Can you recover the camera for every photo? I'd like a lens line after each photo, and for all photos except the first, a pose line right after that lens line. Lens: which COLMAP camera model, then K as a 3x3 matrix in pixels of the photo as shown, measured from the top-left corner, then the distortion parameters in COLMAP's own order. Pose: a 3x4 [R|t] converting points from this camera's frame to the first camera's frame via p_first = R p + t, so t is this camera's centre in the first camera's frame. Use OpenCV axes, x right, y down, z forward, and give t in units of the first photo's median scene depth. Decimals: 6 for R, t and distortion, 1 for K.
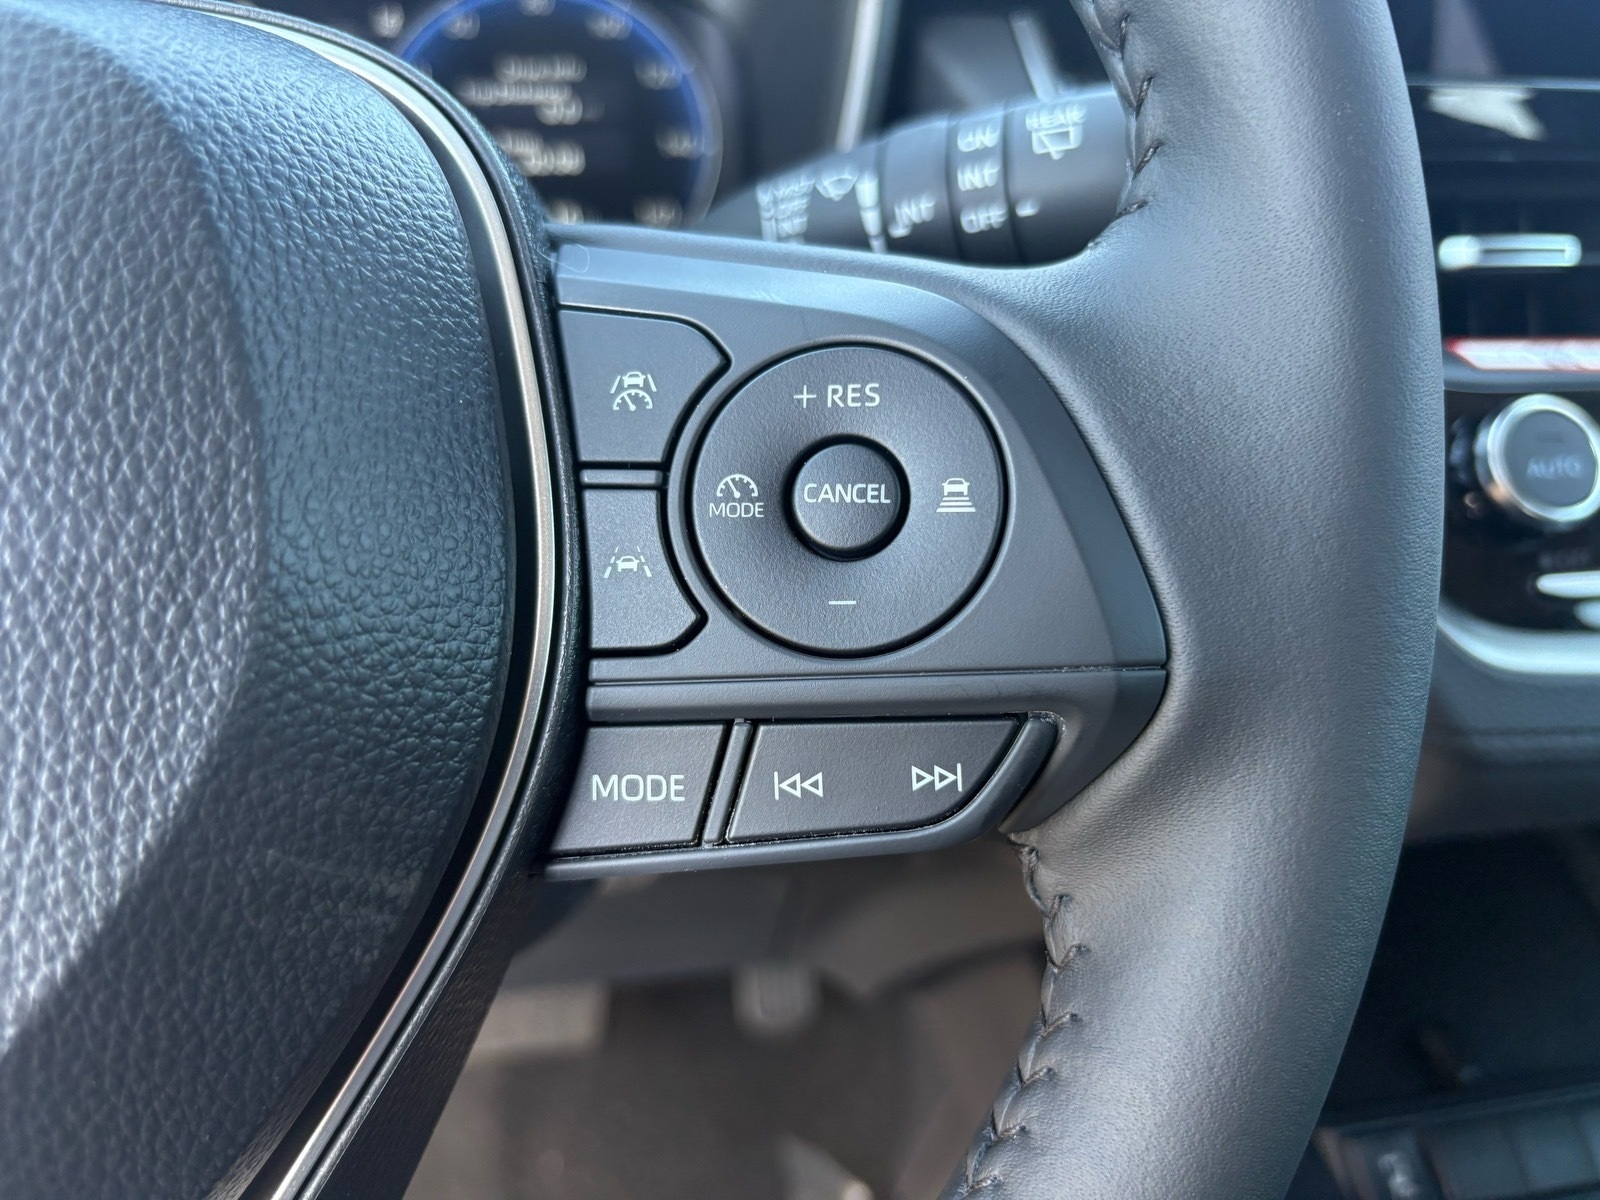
lens RADIAL K [[1311.9, 0, 808.8], [0, 1311.9, 575.8], [0, 0, 1]] dist [-0.005484, -0.003808]
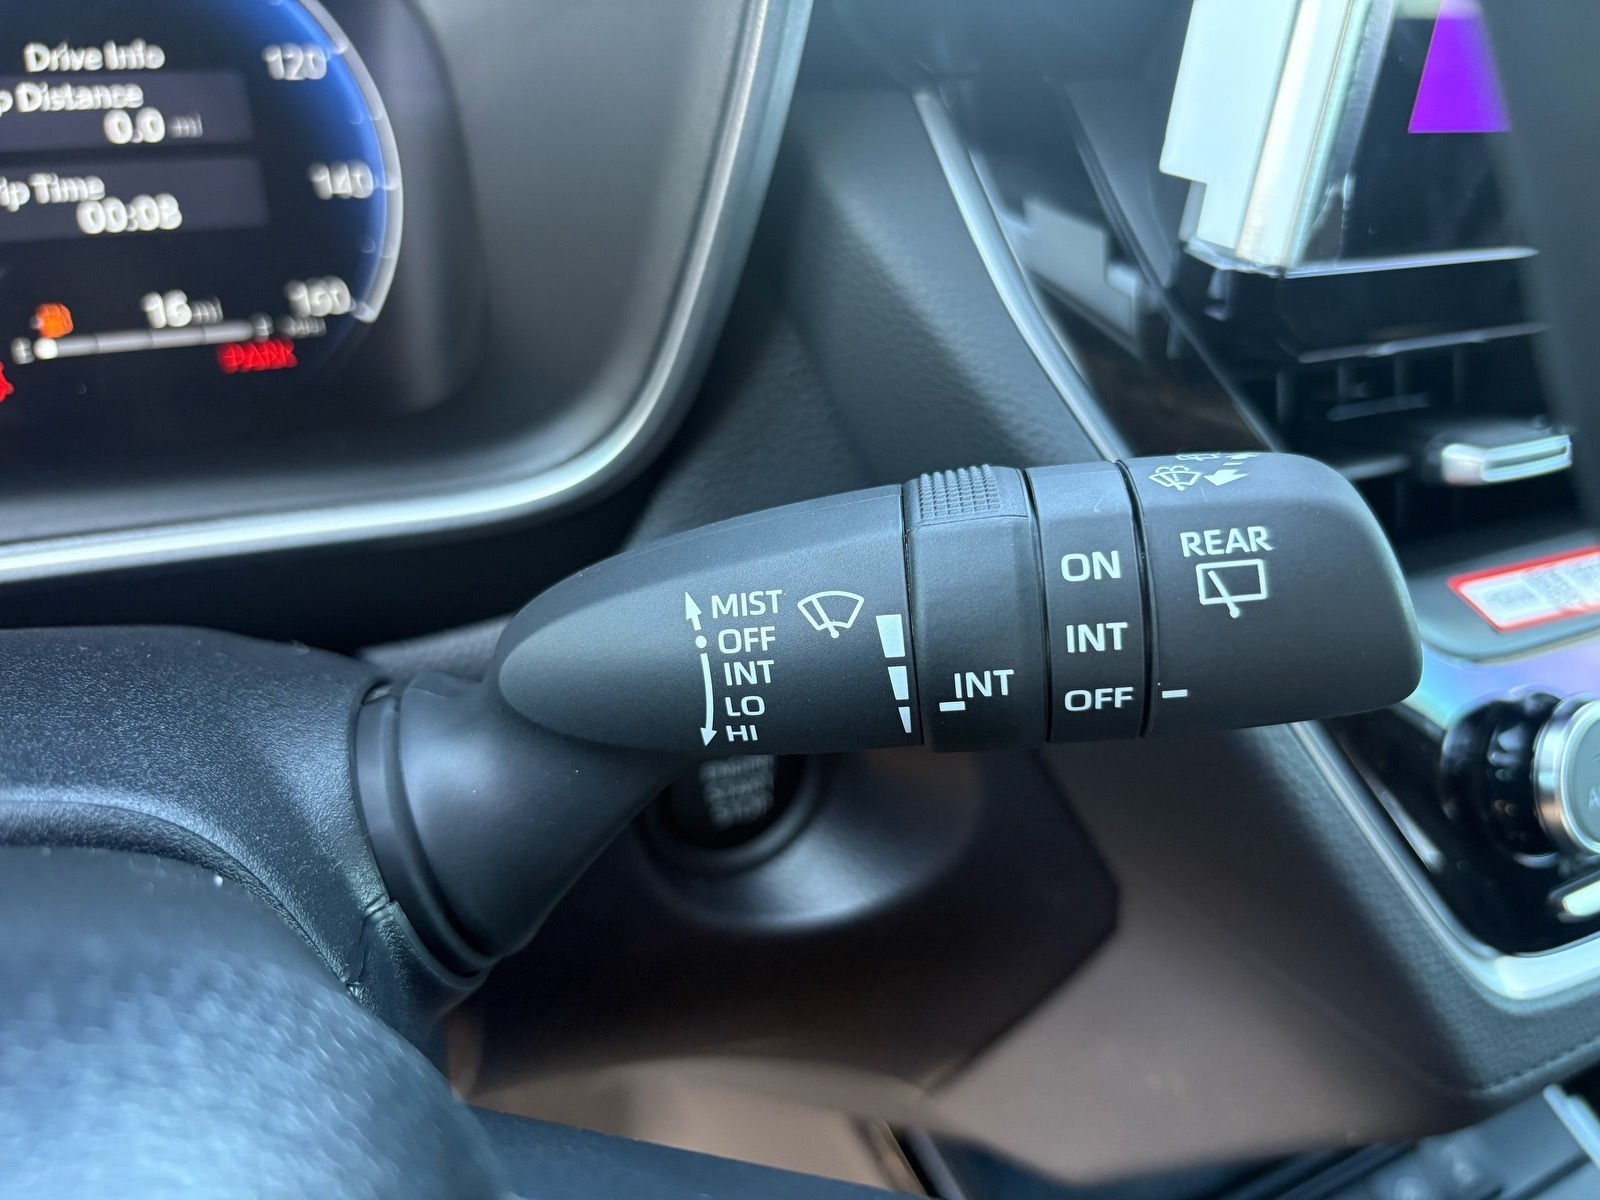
lens RADIAL K [[1311.9, 0, 808.8], [0, 1311.9, 575.8], [0, 0, 1]] dist [-0.005484, -0.003808]
pose [[0.947067, -0.084758, 0.309645, -0.263043], [0.029009, 0.983166, 0.180394, -0.674028], [-0.319723, -0.161863, 0.933583, 0.770059]]
